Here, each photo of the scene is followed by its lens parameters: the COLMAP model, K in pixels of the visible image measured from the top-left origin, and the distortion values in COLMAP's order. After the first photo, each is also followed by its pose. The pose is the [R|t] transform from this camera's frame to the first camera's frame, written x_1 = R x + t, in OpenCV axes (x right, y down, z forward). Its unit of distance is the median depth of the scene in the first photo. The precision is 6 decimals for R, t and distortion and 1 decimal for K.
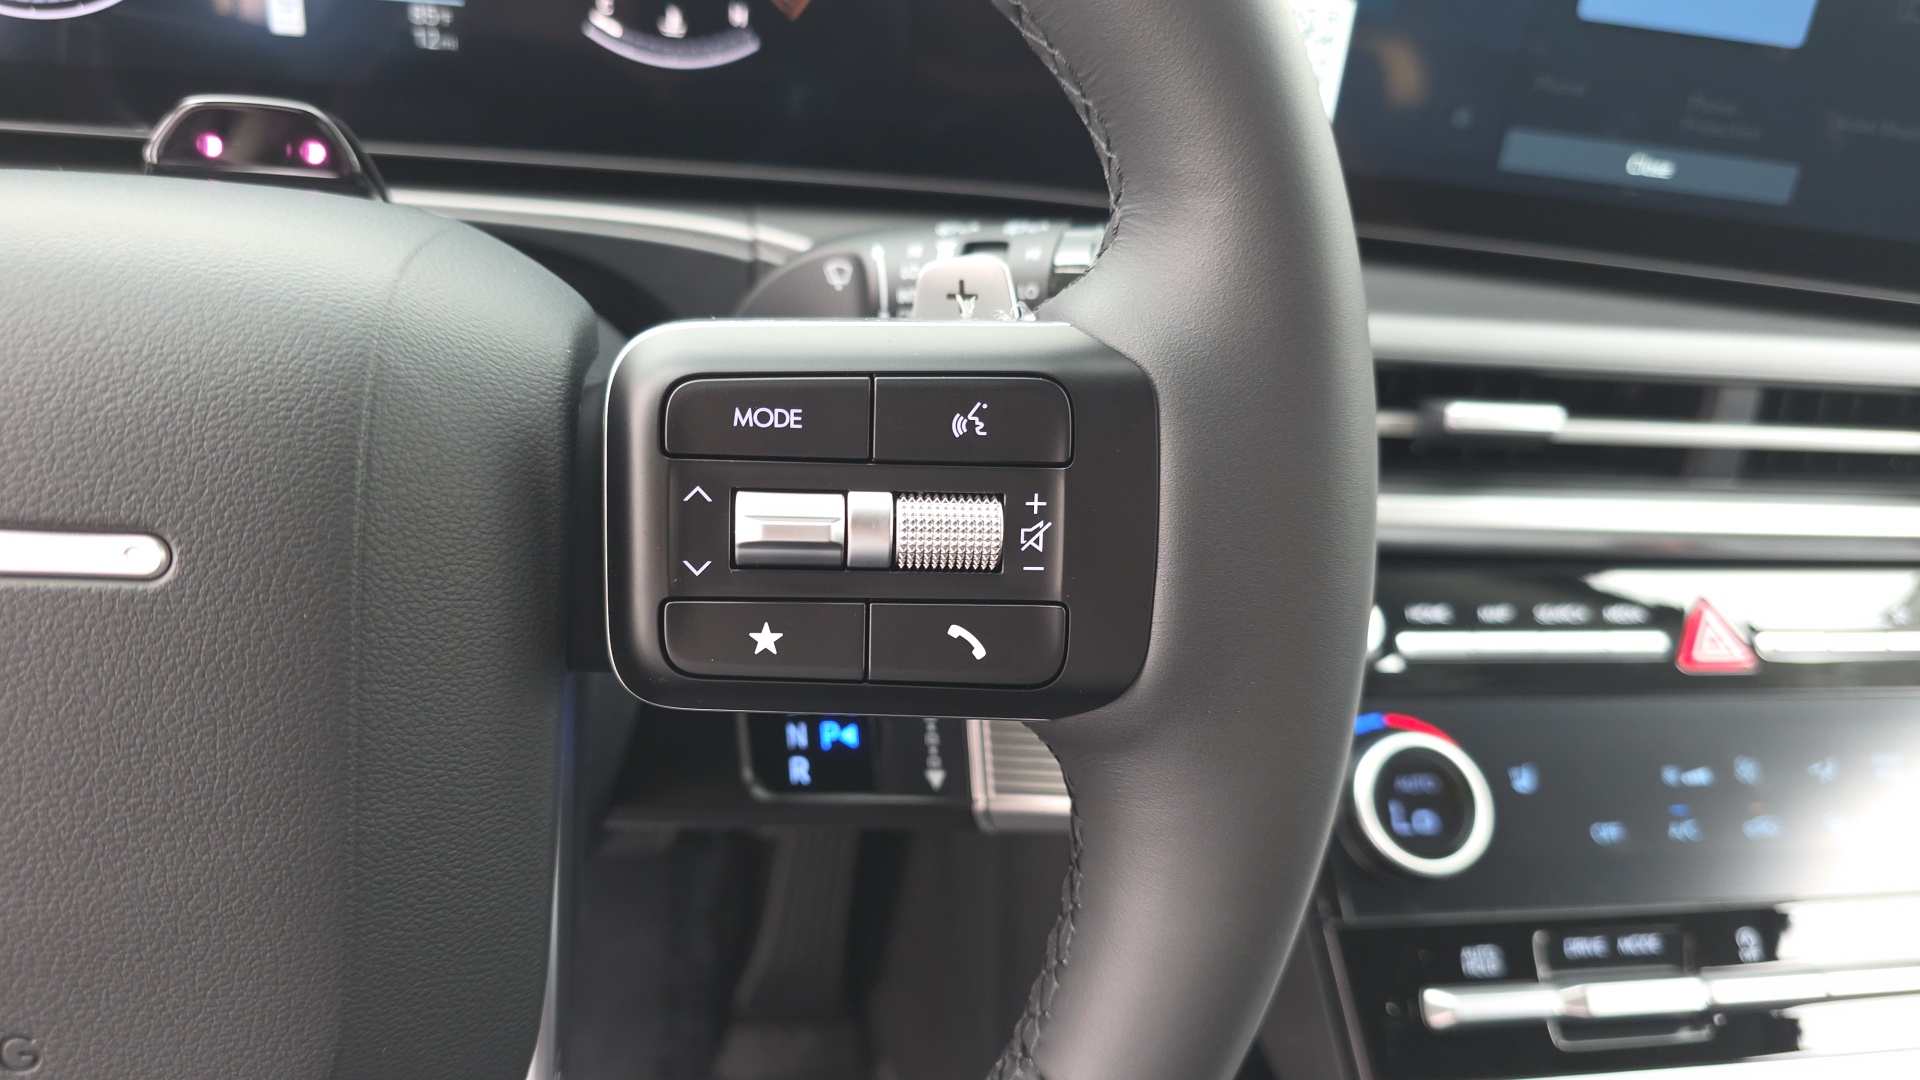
lens RADIAL K [[1360.6, 0, 945.5], [0, 1360.6, 541.5], [0, 0, 1]] dist [0.012865, -0.020454]
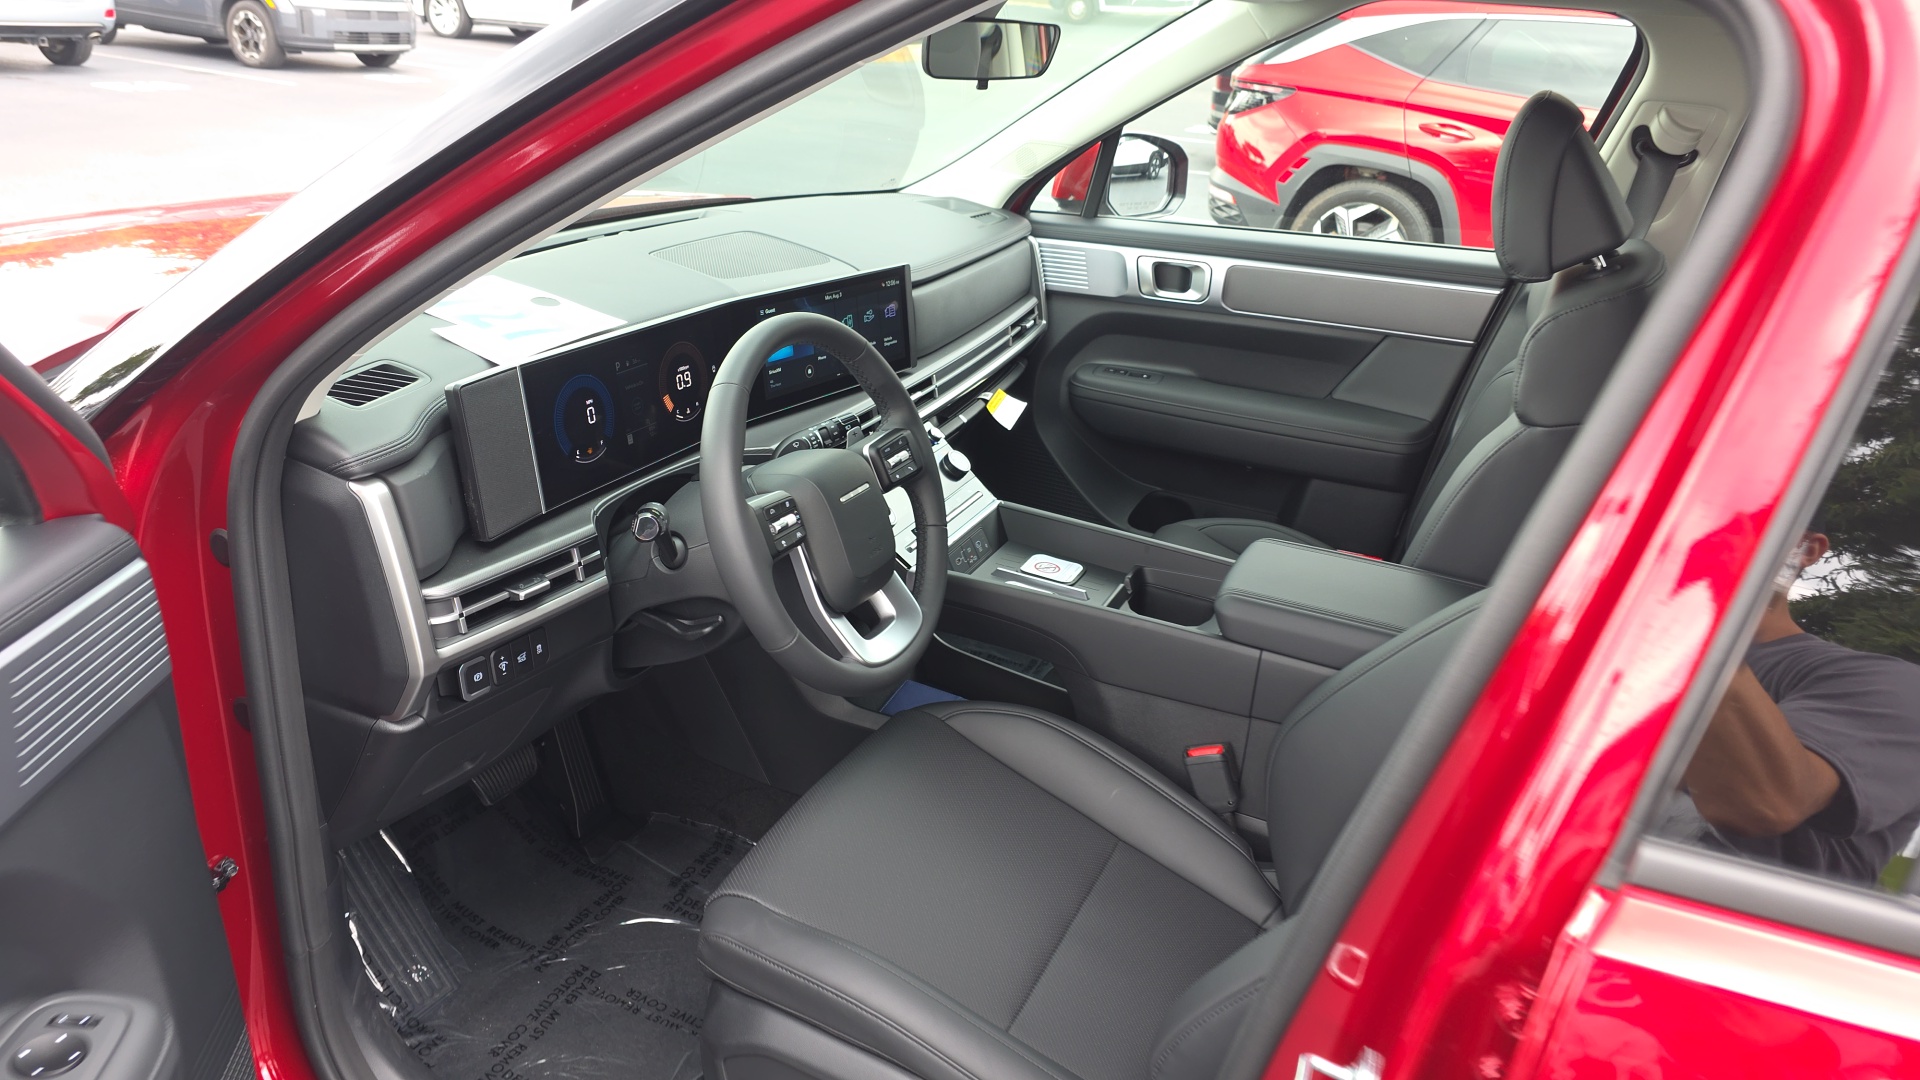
lens RADIAL K [[1295.3, 0, 943.3], [0, 1295.3, 516.2], [0, 0, 1]] dist [0.055867, -0.058768]
pose [[0.551600, -0.381709, 0.741644, -3.223349], [0.428658, 0.892472, 0.140522, -0.378221], [-0.715535, 0.240399, 0.655910, -2.301113]]
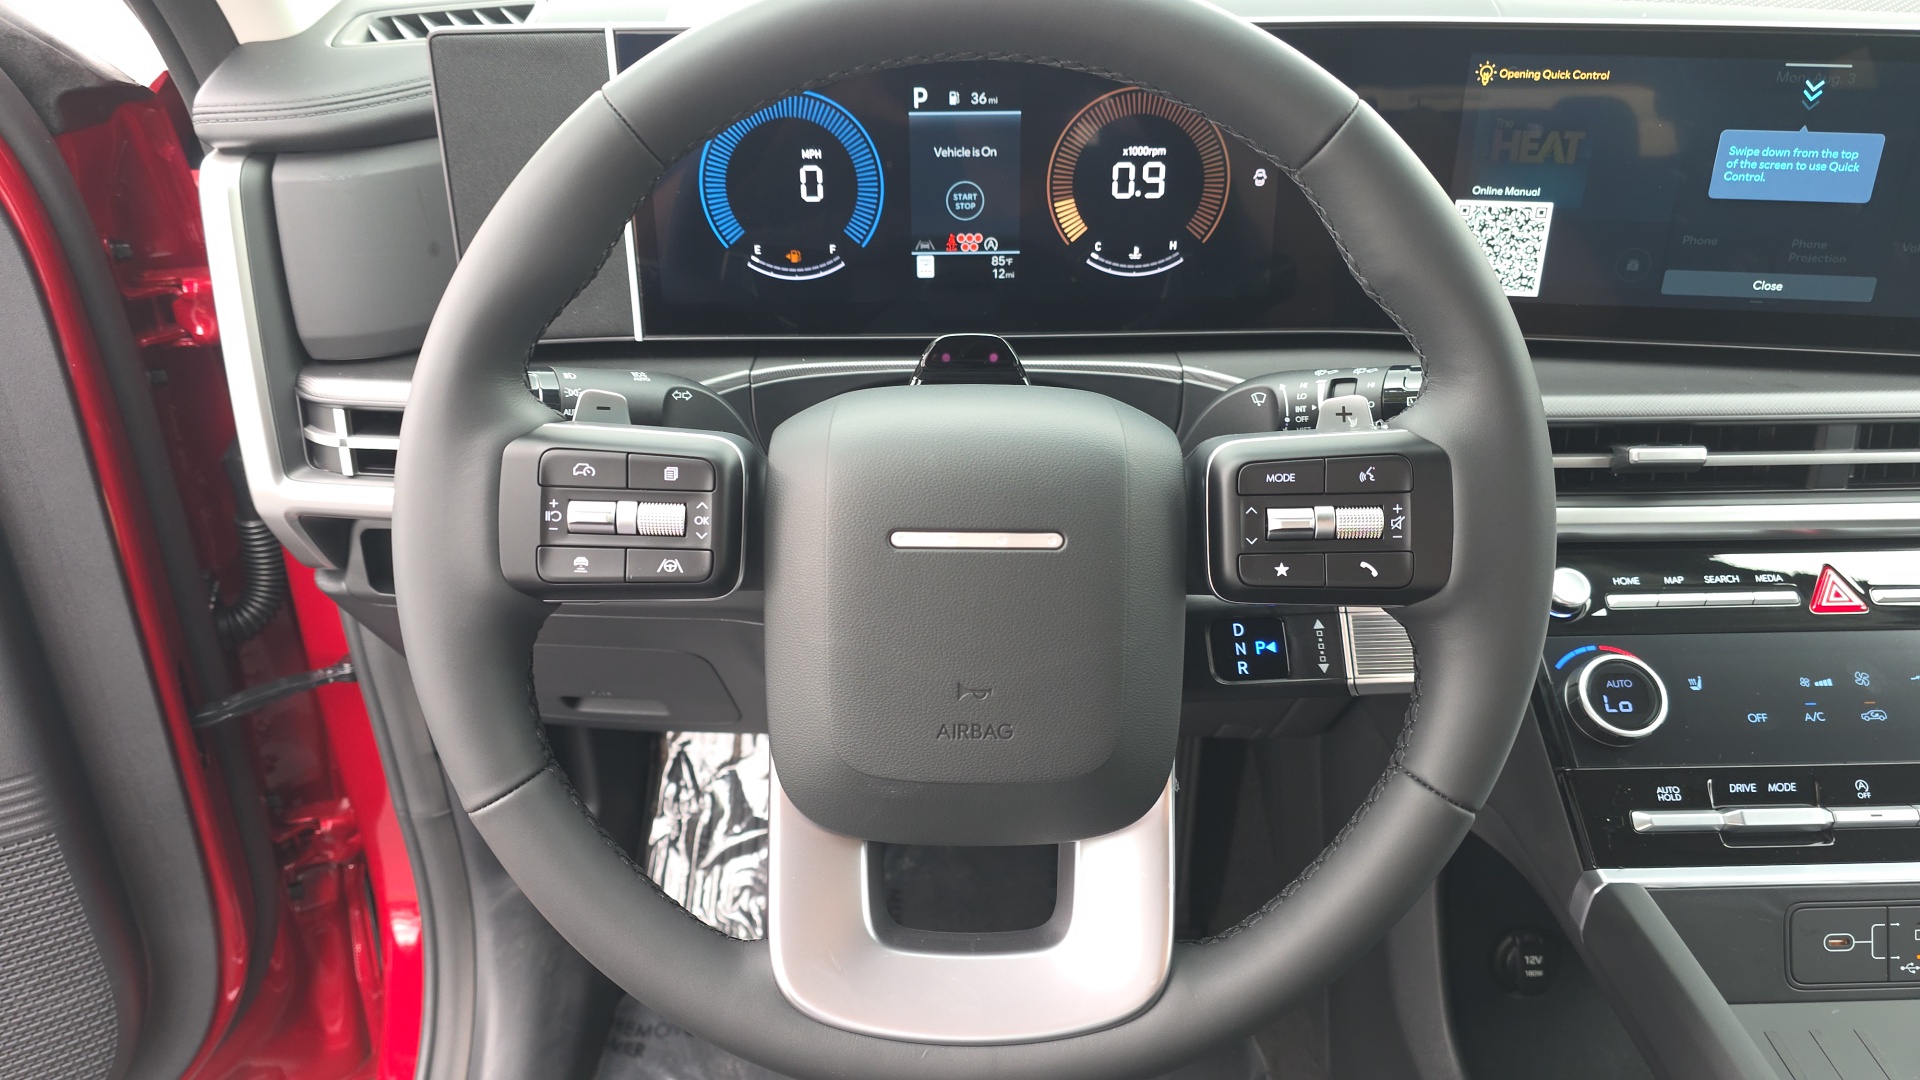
lens RADIAL K [[1295.3, 0, 959.2], [0, 1295.3, 547.2], [0, 0, 1]] dist [0.055867, -0.058768]
pose [[0.983131, -0.036645, -0.179193, -0.163109], [0.030977, 0.998930, -0.034327, 0.054405], [0.180259, 0.028197, 0.983215, -0.788292]]
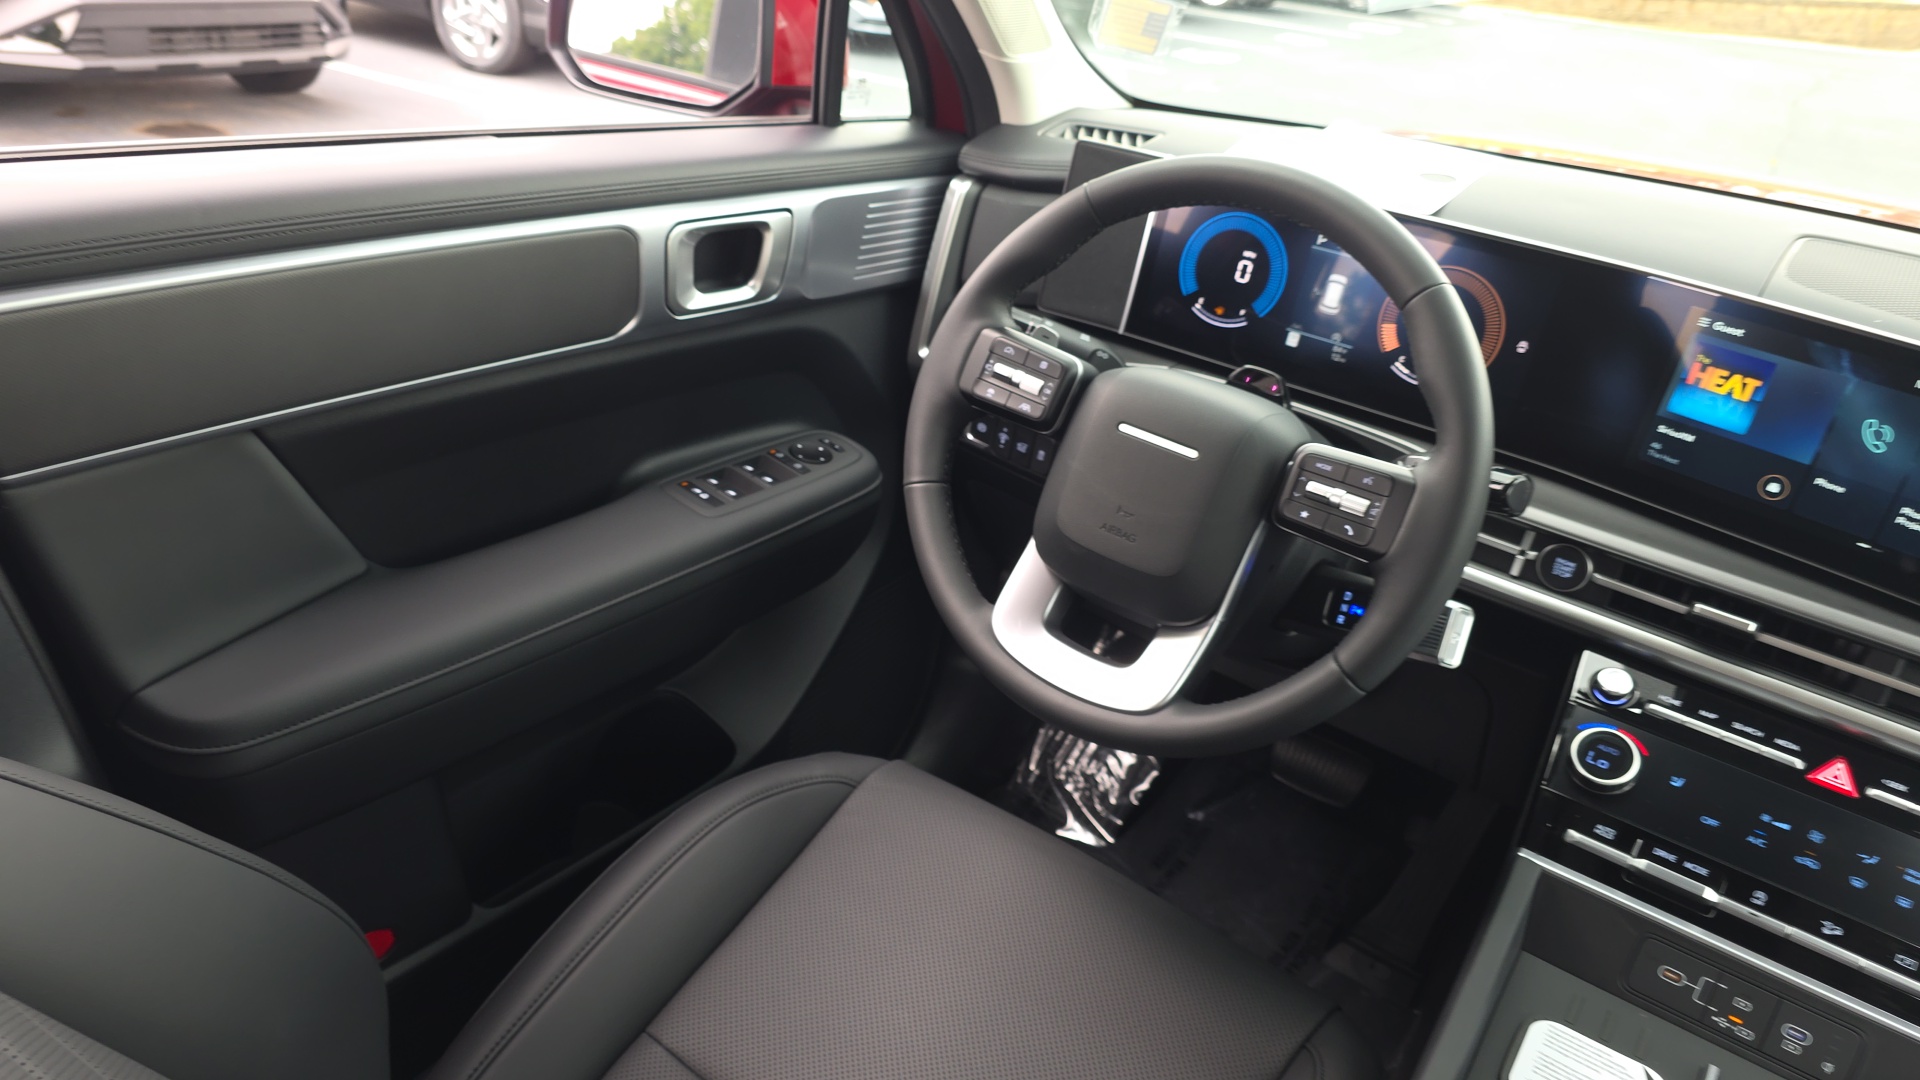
lens RADIAL K [[1295.3, 0, 947.1], [0, 1295.3, 554.4], [0, 0, 1]] dist [0.055867, -0.058768]
pose [[0.713298, 0.297934, -0.634382, 1.004904], [-0.392881, 0.919536, -0.009900, 0.394956], [0.580388, 0.256299, 0.772956, -1.648533]]
